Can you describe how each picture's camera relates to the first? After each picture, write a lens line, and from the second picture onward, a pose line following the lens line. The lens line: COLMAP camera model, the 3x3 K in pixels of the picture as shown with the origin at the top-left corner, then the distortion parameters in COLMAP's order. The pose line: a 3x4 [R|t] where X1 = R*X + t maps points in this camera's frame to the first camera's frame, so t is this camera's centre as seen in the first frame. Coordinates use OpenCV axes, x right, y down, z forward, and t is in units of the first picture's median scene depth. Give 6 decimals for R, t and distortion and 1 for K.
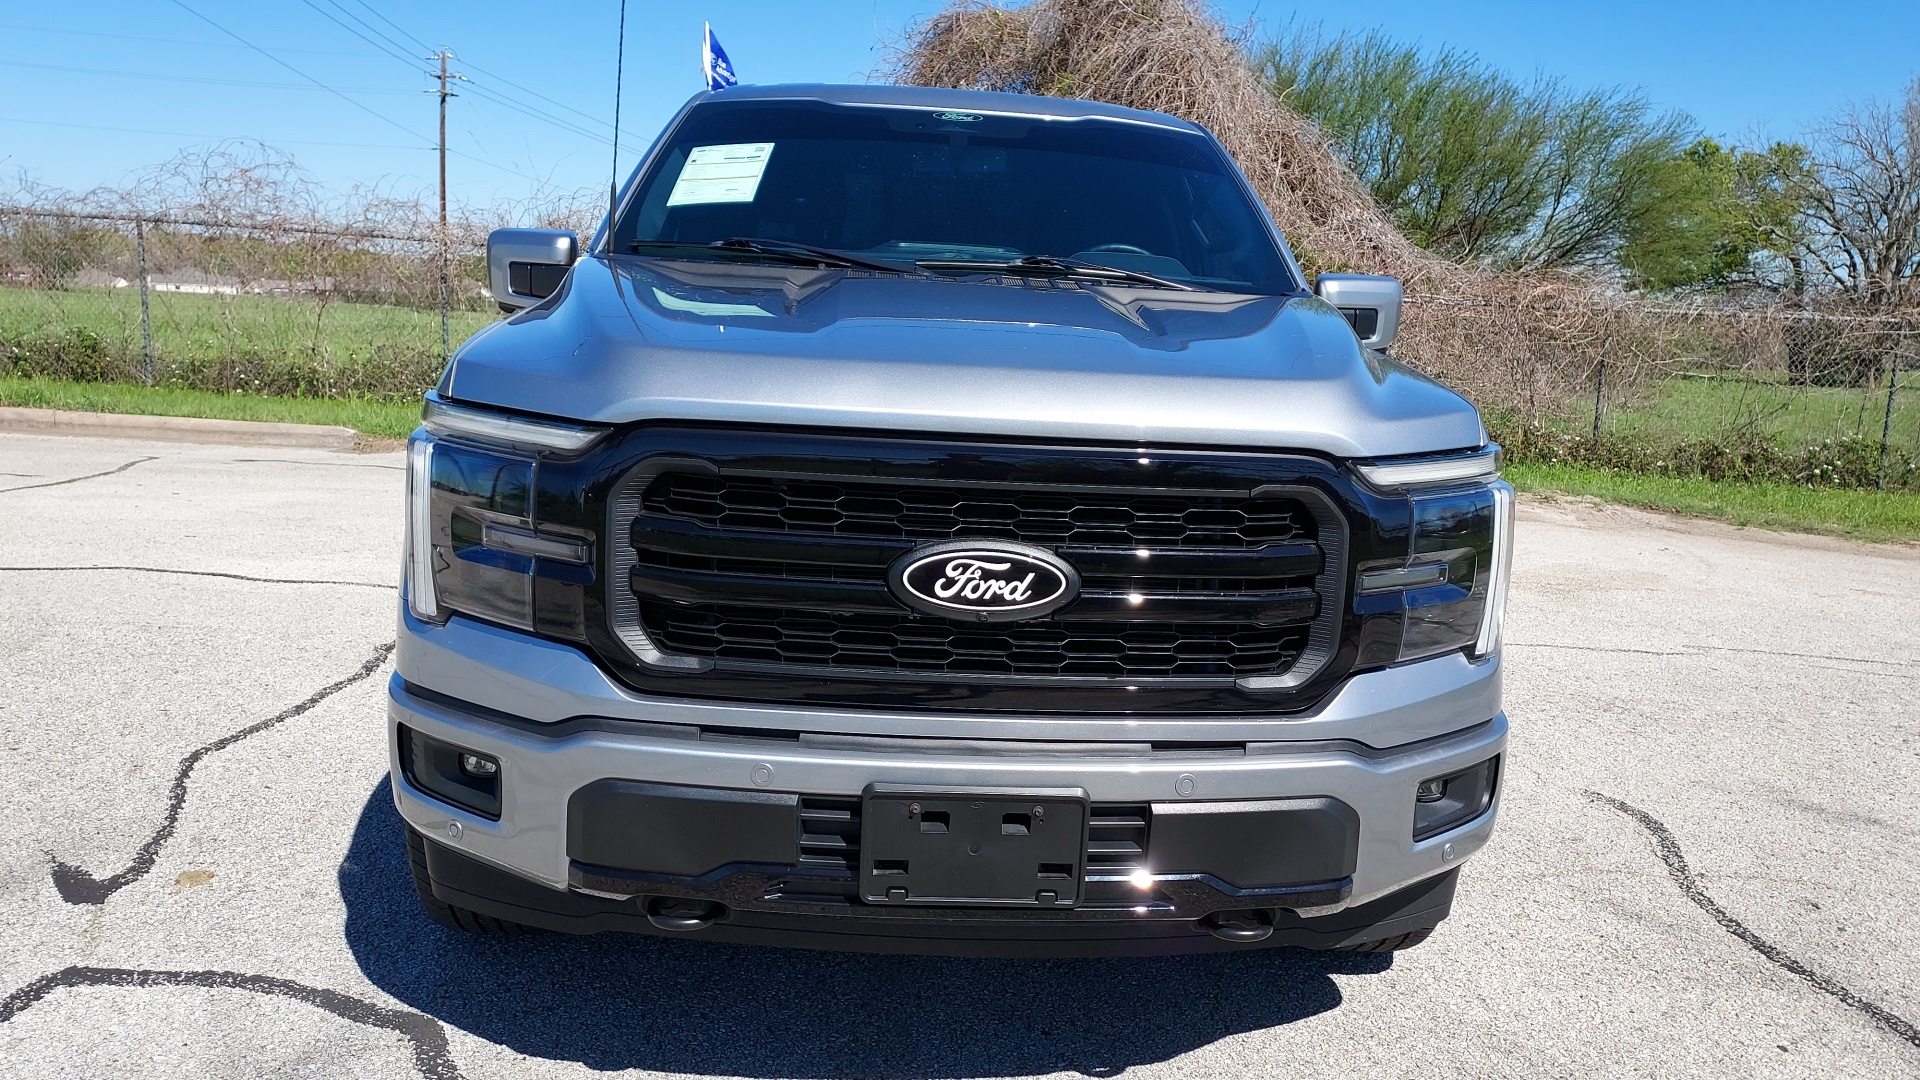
lens RADIAL K [[1368.3, 0, 964.9], [0, 1368.3, 541.0], [0, 0, 1]] dist [0.056747, -0.045369]
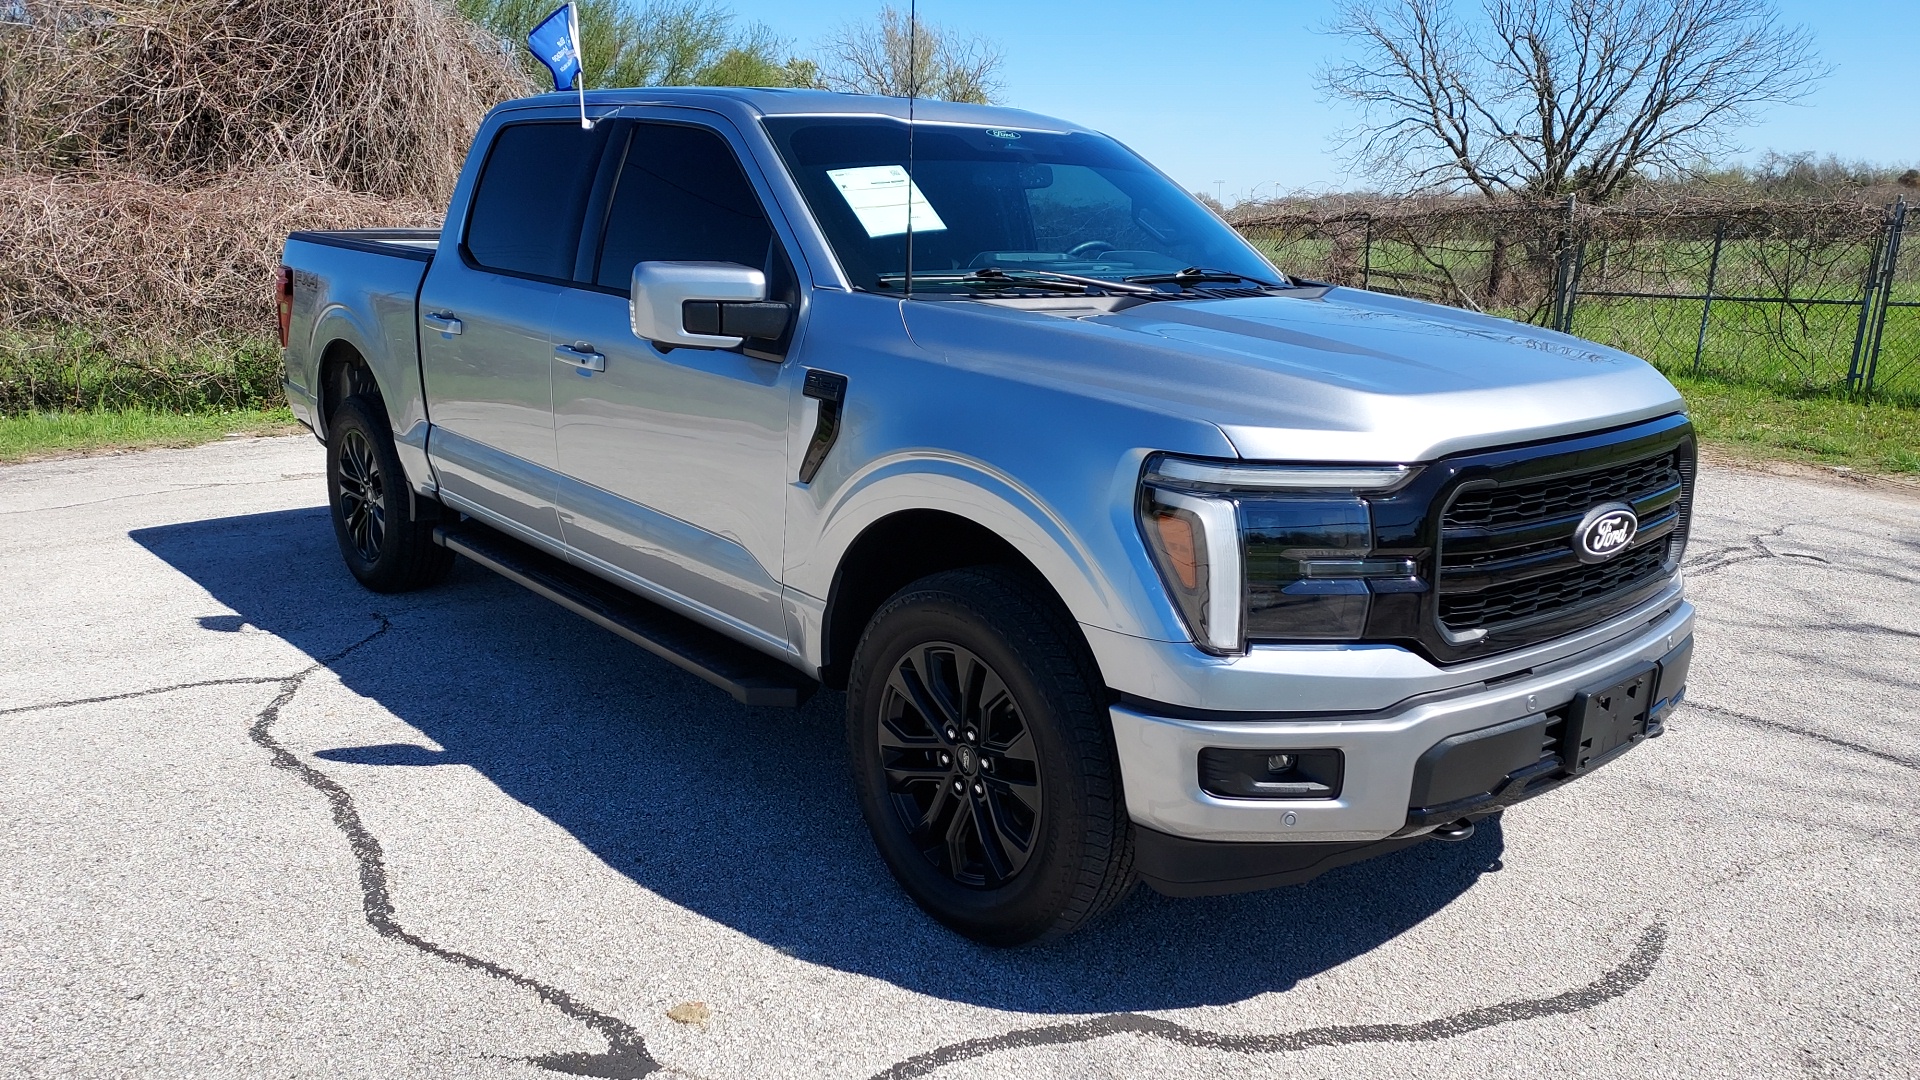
lens RADIAL K [[1368.3, 0, 971.0], [0, 1368.3, 528.6], [0, 0, 1]] dist [0.056747, -0.045369]
pose [[0.786680, -0.172902, 0.592655, -1.056957], [0.135468, 0.984930, 0.107527, -0.170898], [-0.602315, -0.004303, 0.798247, 0.192937]]
